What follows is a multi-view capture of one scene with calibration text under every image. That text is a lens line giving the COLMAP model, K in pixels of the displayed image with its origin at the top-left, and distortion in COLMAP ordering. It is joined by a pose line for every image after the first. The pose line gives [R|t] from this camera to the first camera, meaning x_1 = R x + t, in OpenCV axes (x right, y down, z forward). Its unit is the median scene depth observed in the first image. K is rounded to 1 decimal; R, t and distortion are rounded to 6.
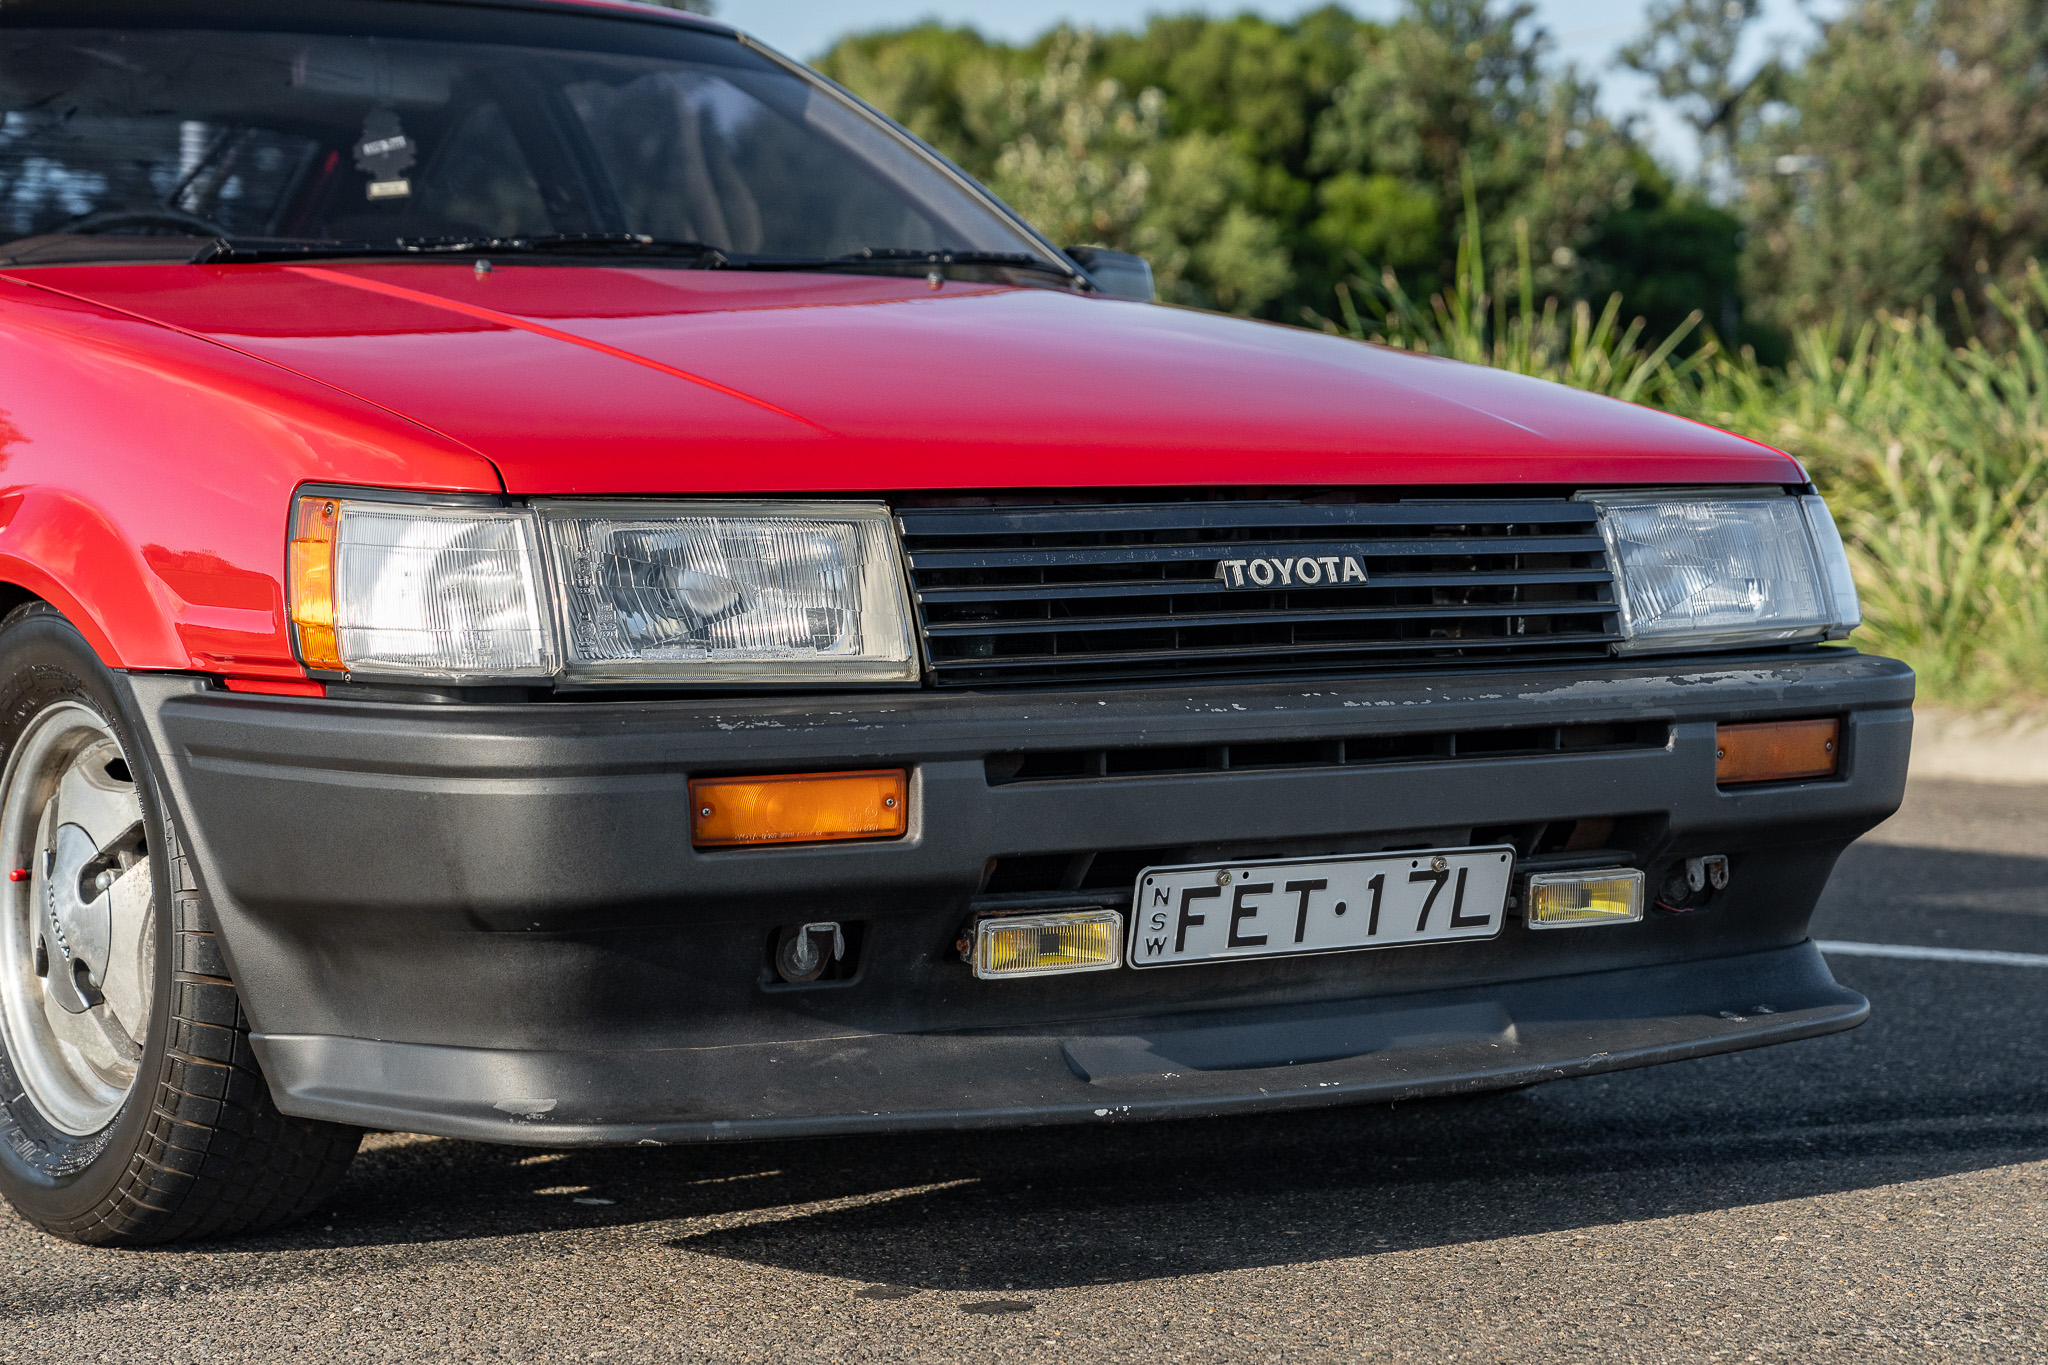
lens RADIAL K [[4179.4, 0, 1015.7], [0, 4179.4, 685.0], [0, 0, 1]] dist [-0.035747, 0.000000]
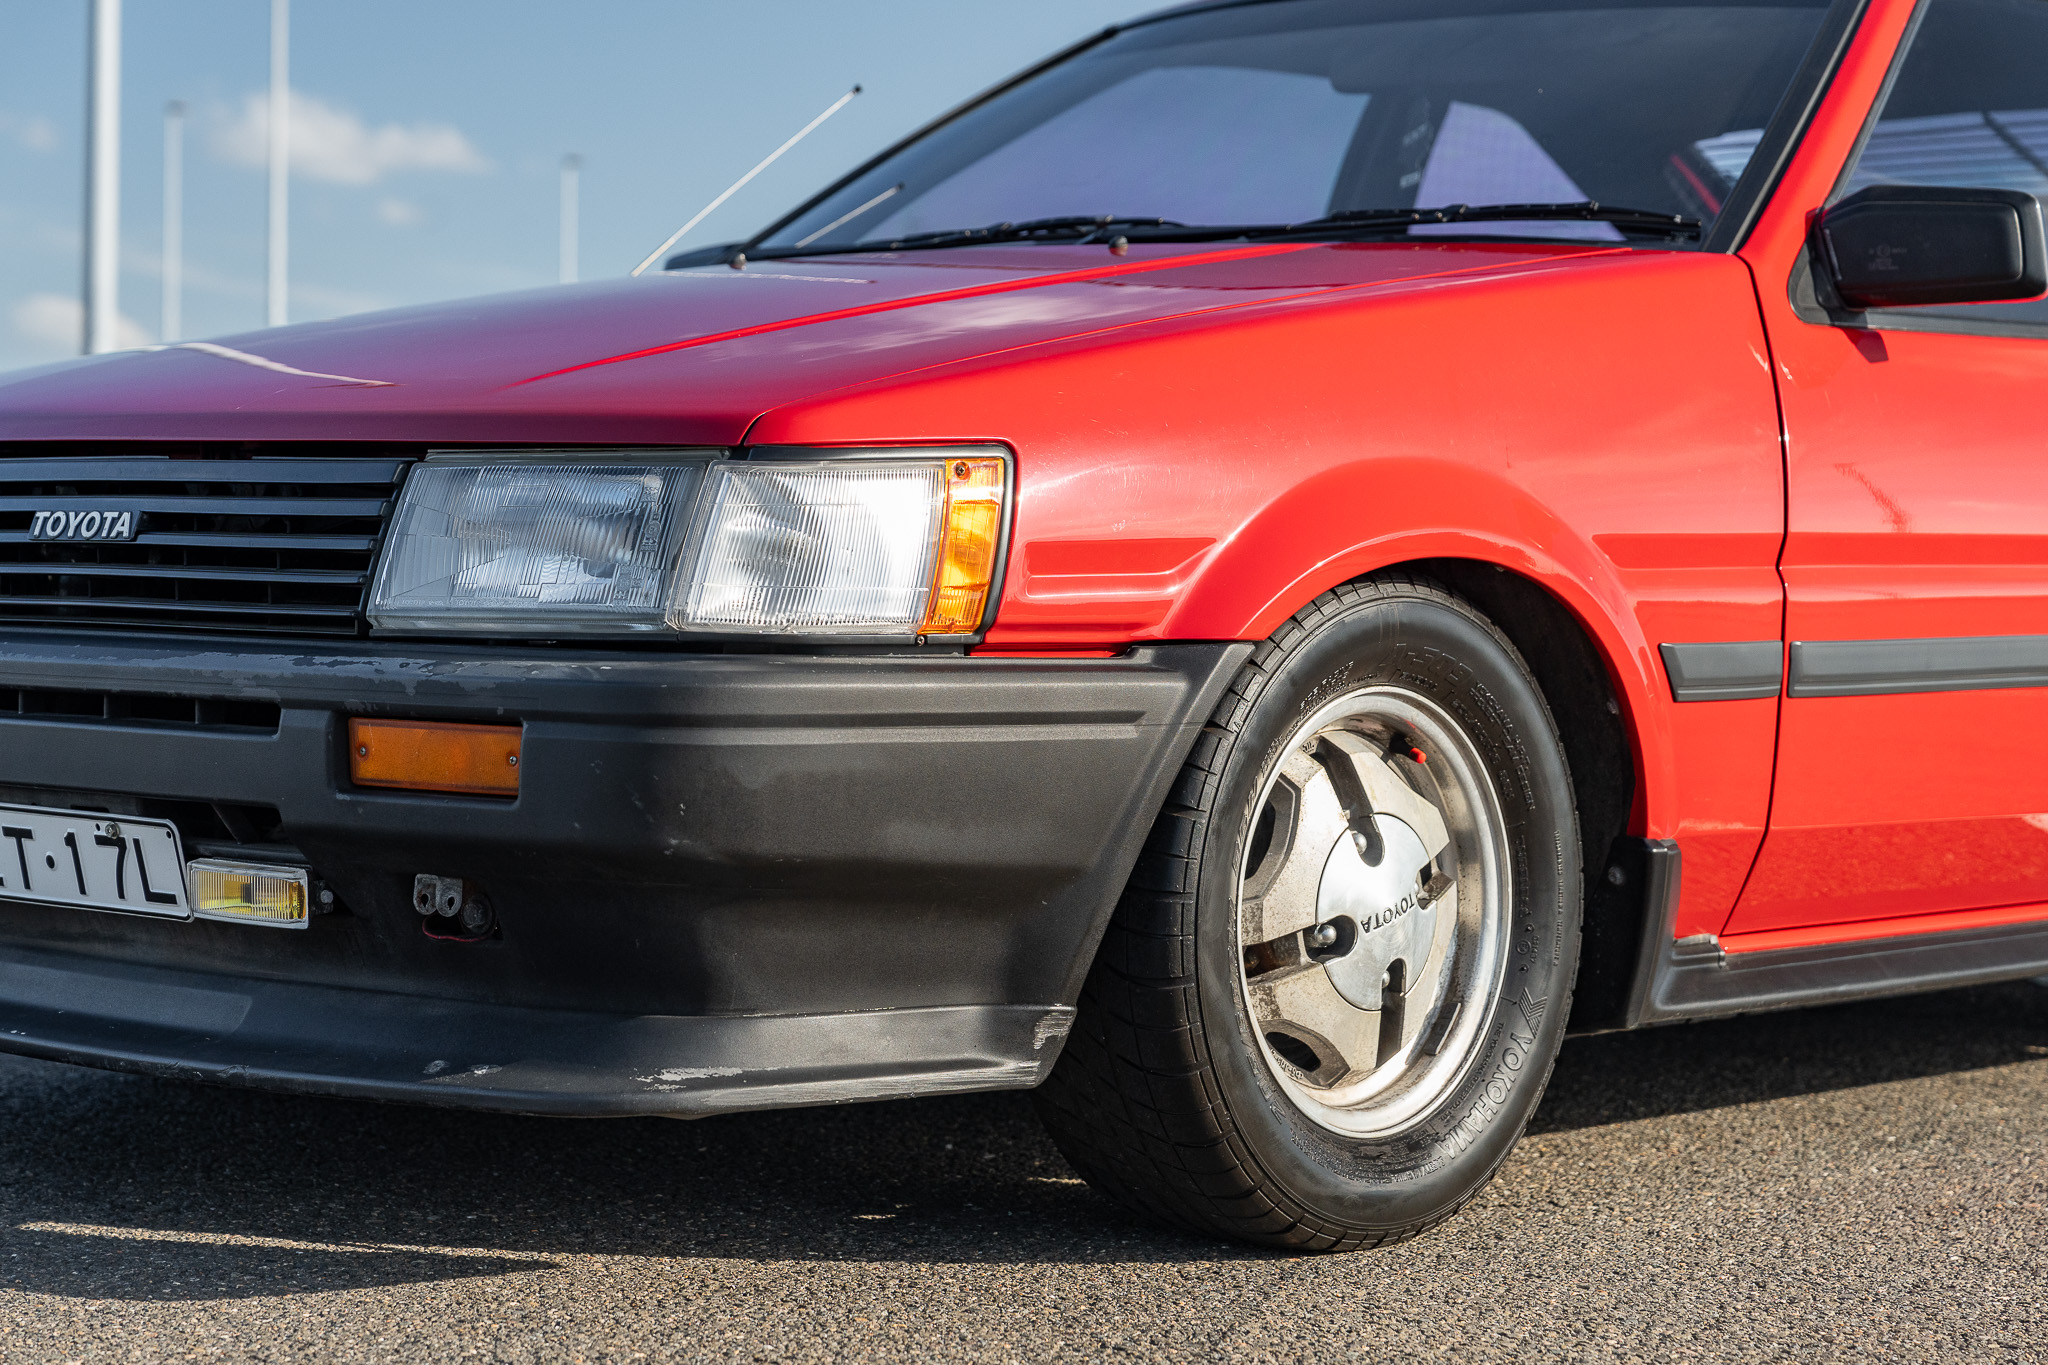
lens RADIAL K [[4179.4, 0, 1025.1], [0, 4179.4, 693.1], [0, 0, 1]] dist [-0.035747, 0.000000]
pose [[0.283340, 0.045722, -0.957929, 1.106534], [-0.071961, 0.997061, 0.026305, -0.029904], [0.956316, 0.061480, 0.285797, 0.944555]]
